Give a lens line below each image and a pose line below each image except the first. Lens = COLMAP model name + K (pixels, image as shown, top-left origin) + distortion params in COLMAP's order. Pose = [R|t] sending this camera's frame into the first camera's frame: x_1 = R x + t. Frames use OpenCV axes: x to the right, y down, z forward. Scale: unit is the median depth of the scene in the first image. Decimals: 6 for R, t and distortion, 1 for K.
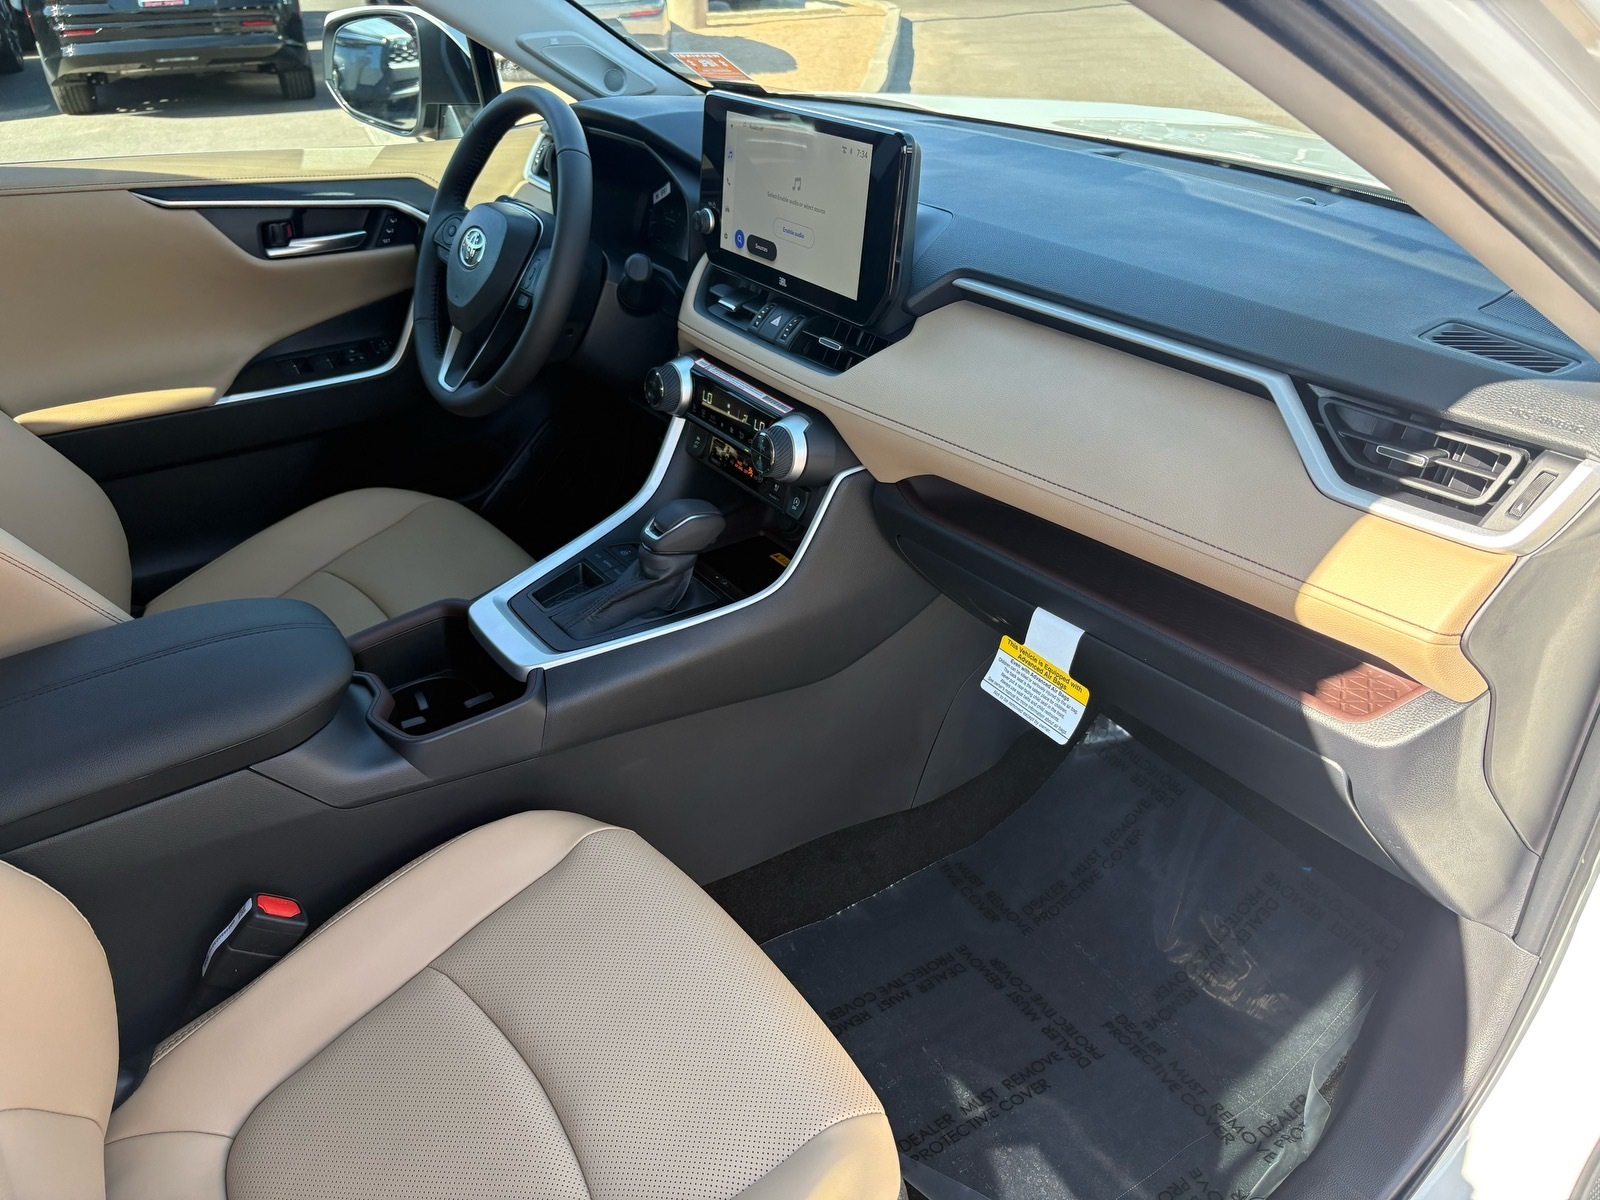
lens RADIAL K [[1240.5, 0, 802.4], [0, 1240.5, 596.2], [0, 0, 1]] dist [0.026517, -0.039168]
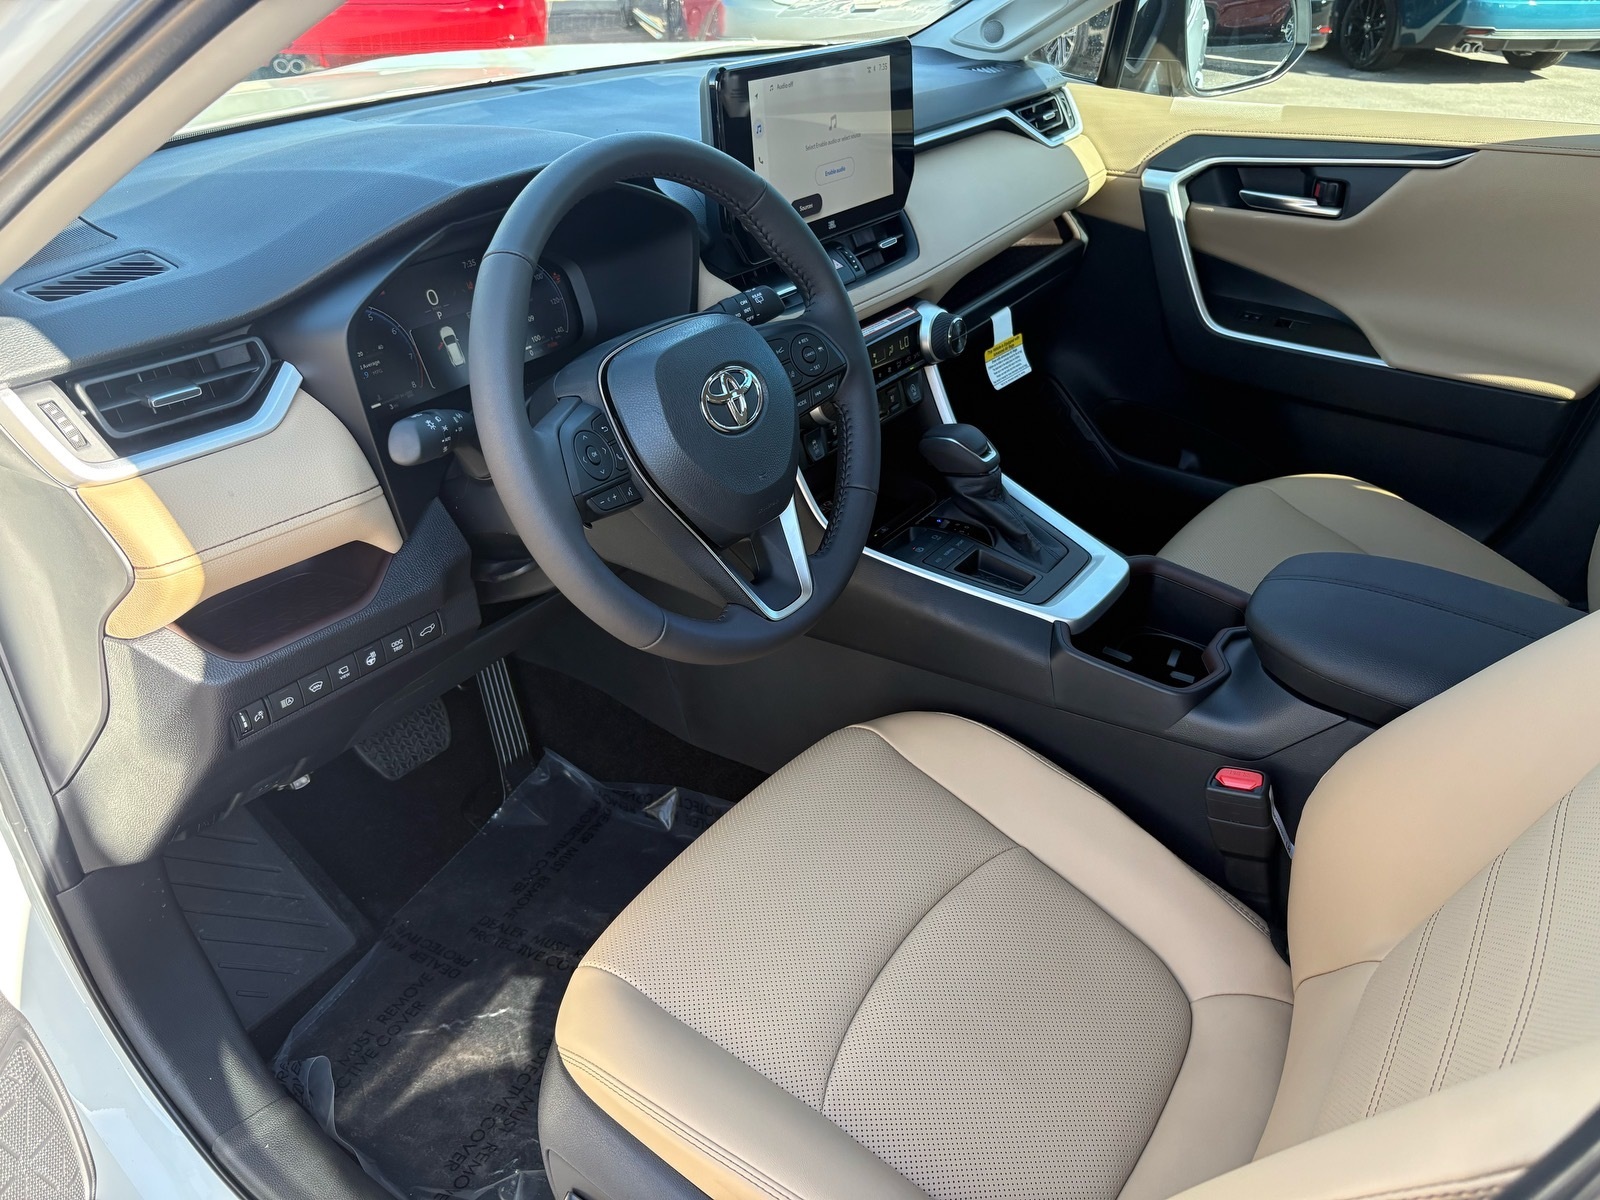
lens RADIAL K [[1240.5, 0, 793.0], [0, 1240.5, 590.8], [0, 0, 1]] dist [0.026517, -0.039168]
pose [[-0.343991, -0.493947, 0.798553, -0.976396], [0.430170, 0.673055, 0.601624, -0.688894], [-0.834640, 0.550467, -0.019044, 1.240080]]
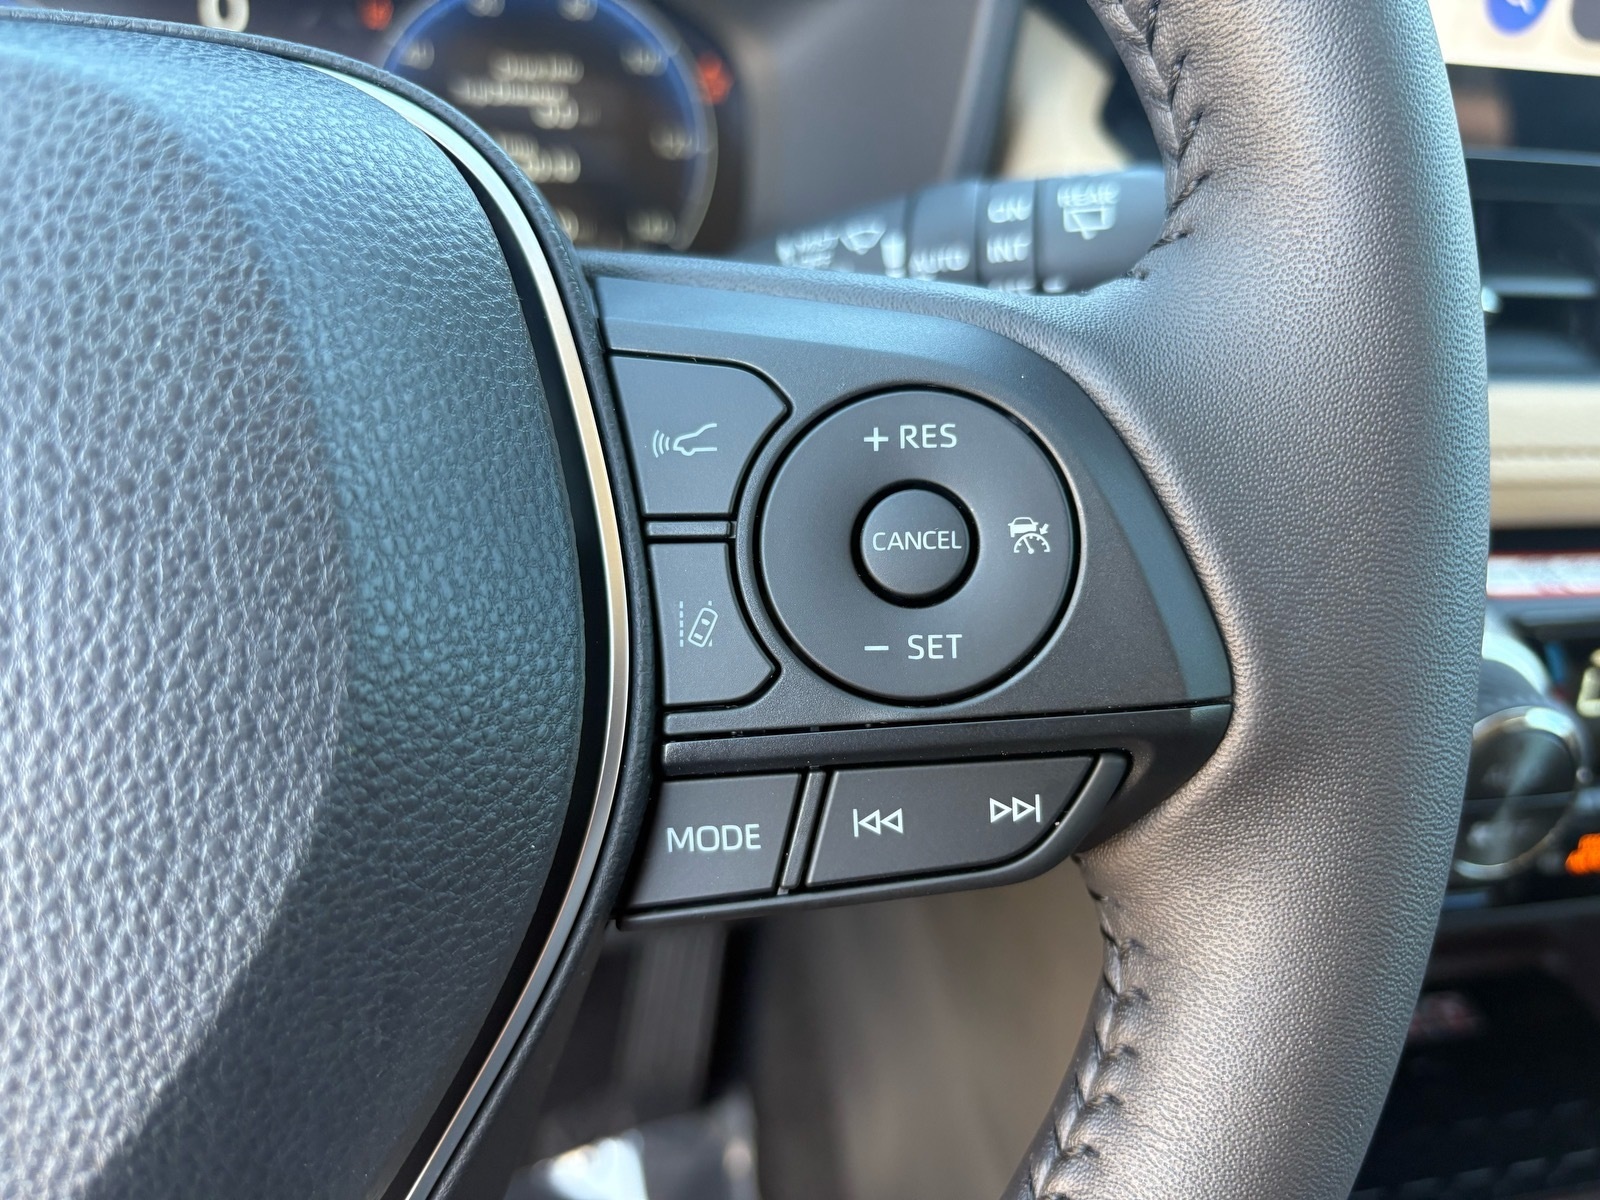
lens RADIAL K [[1240.5, 0, 853.7], [0, 1240.5, 576.9], [0, 0, 1]] dist [0.026517, -0.039168]
pose [[0.375912, -0.445650, 0.812457, -0.343252], [0.381100, 0.873534, 0.302822, -0.329643], [-0.844662, 0.195793, 0.498209, 1.078932]]
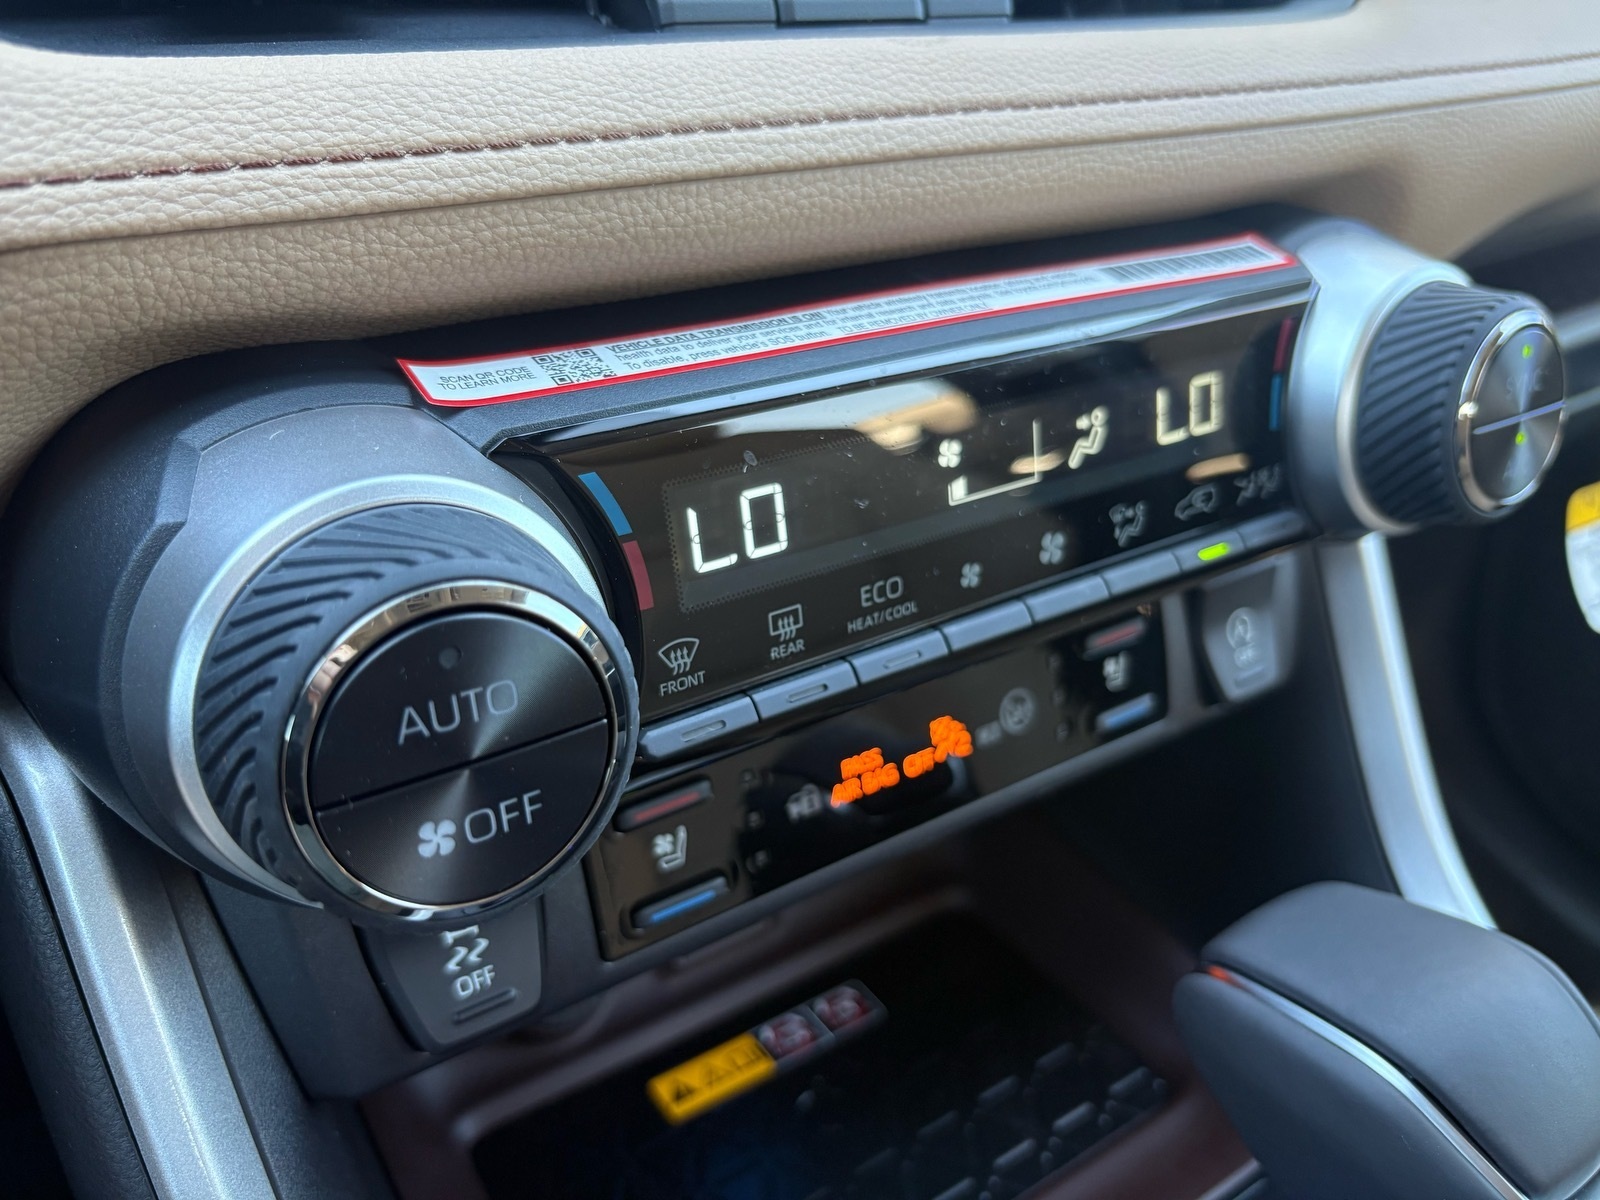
lens RADIAL K [[1240.5, 0, 788.9], [0, 1240.5, 603.0], [0, 0, 1]] dist [0.026517, -0.039168]
pose [[0.022570, -0.476924, 0.878655, -0.231761], [0.481979, 0.775190, 0.408384, -0.231003], [-0.875892, 0.414276, 0.247363, 1.040638]]
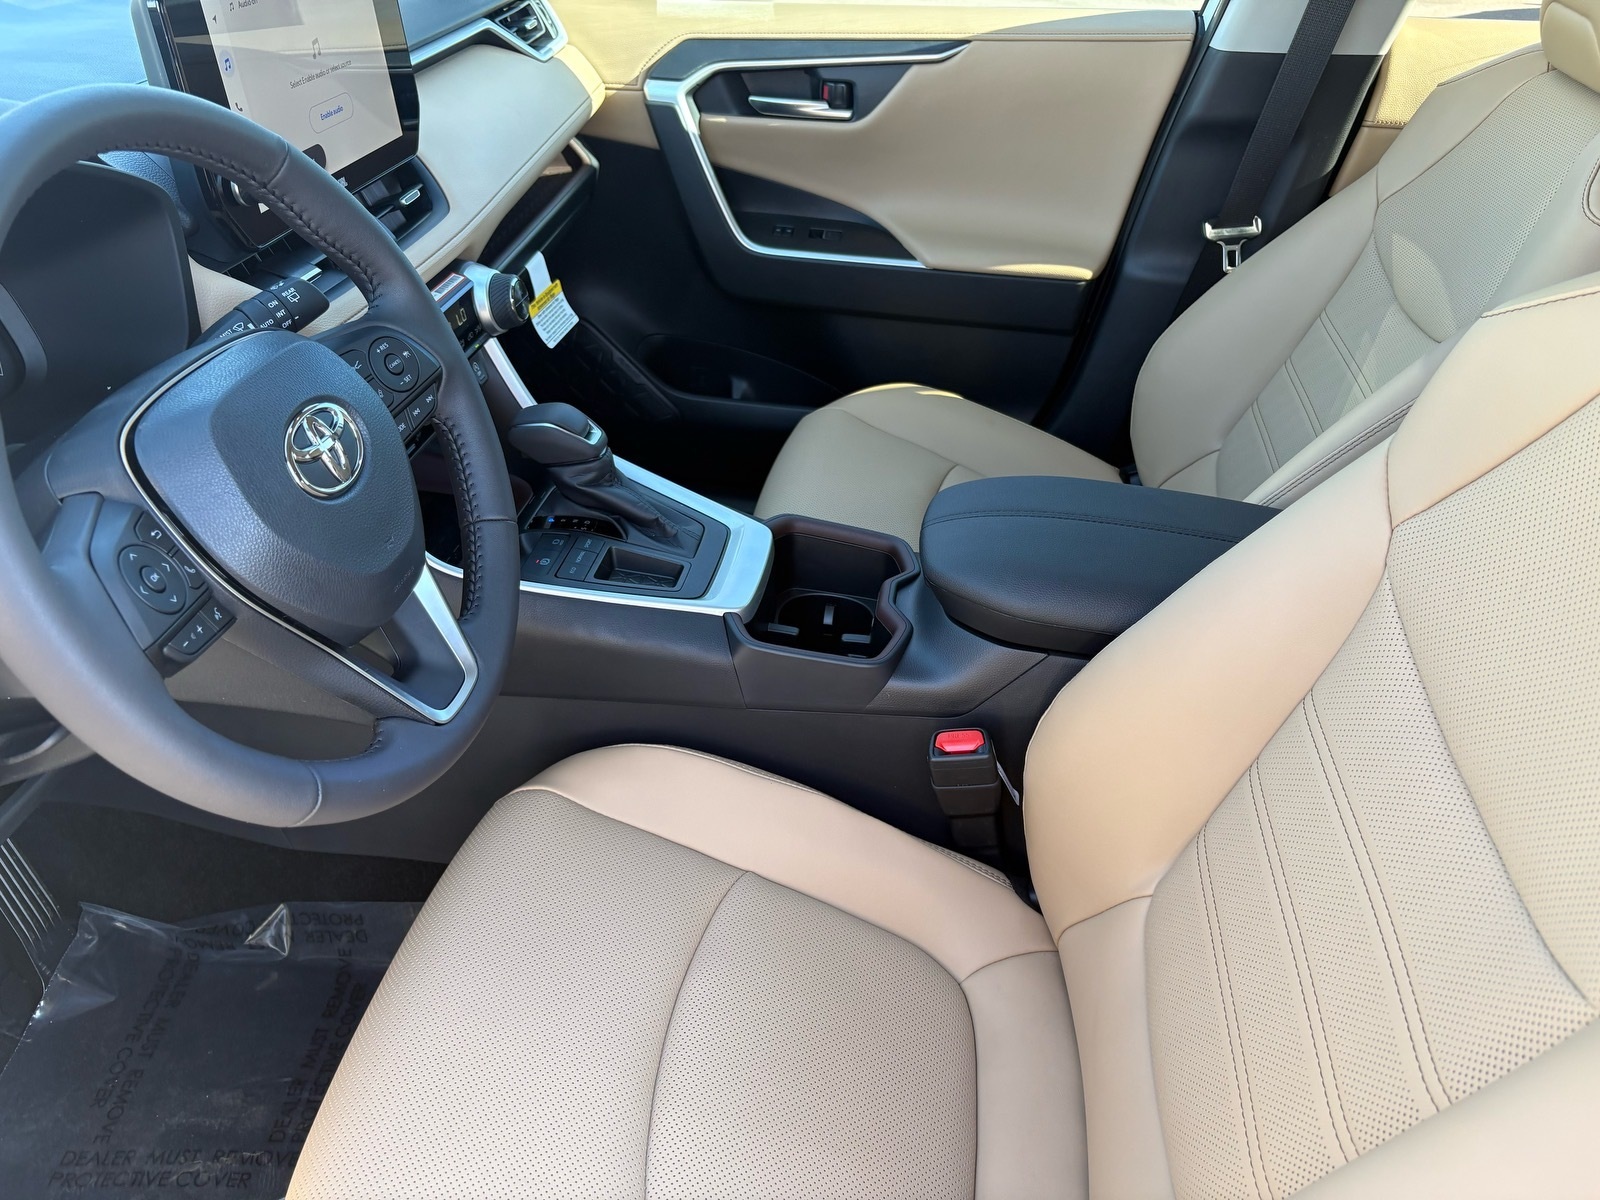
lens RADIAL K [[1240.5, 0, 805.8], [0, 1240.5, 600.6], [0, 0, 1]] dist [0.026517, -0.039168]
pose [[-0.726798, -0.423080, 0.541081, -0.787851], [0.275001, 0.542628, 0.793681, -0.671514], [-0.629396, 0.725643, -0.278033, 1.259474]]
